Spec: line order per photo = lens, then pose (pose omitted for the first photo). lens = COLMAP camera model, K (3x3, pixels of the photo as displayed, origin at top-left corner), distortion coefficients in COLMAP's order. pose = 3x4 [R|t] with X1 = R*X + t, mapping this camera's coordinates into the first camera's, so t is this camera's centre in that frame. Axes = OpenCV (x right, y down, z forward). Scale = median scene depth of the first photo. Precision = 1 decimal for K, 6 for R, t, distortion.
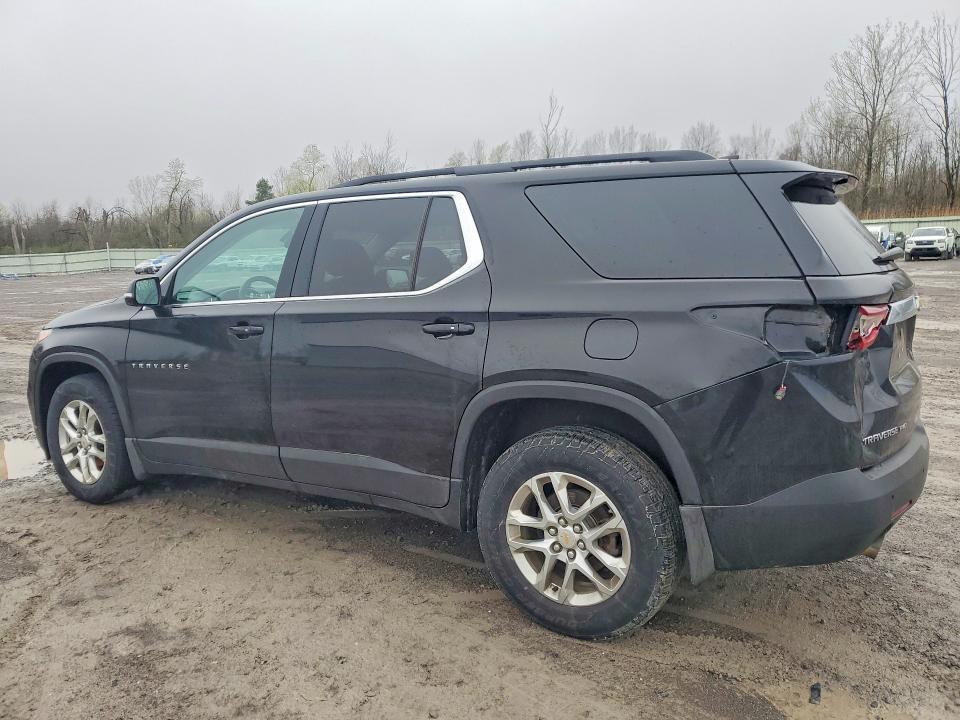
lens RADIAL K [[784.4, 0, 480.0], [0, 784.4, 360.0], [0, 0, 1]] dist [0.032696, 0.002354]
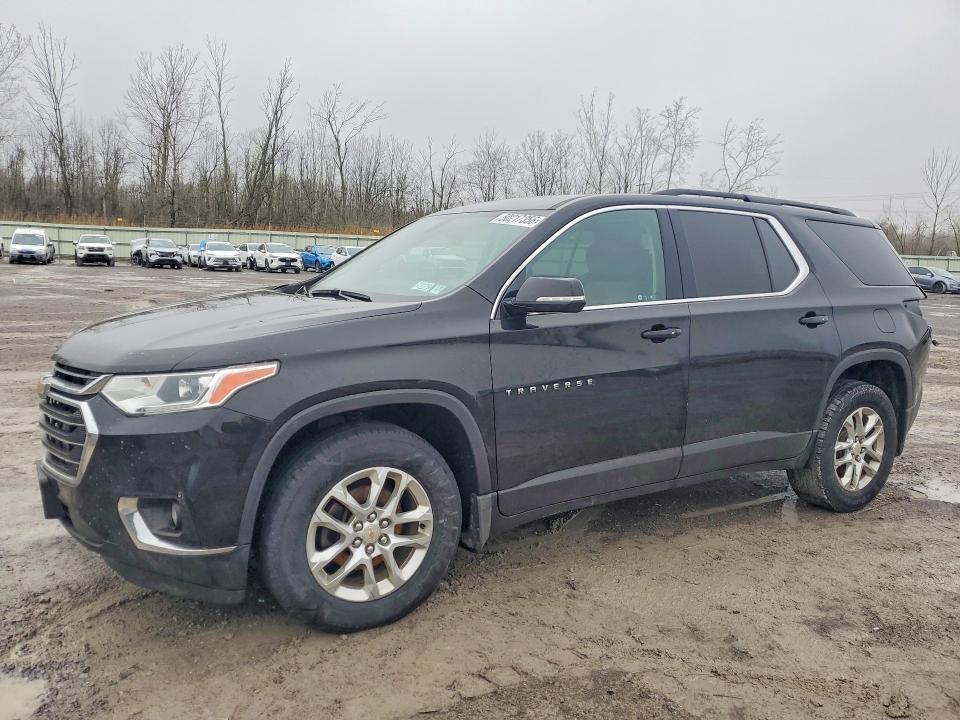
lens RADIAL K [[773.0, 0, 480.0], [0, 773.0, 360.0], [0, 0, 1]] dist [0.010572, 0.011698]
pose [[0.407327, -0.078076, 0.909939, -1.240027], [0.081568, 0.995467, 0.048902, -0.068988], [-0.909632, 0.054303, 0.411850, 0.808391]]
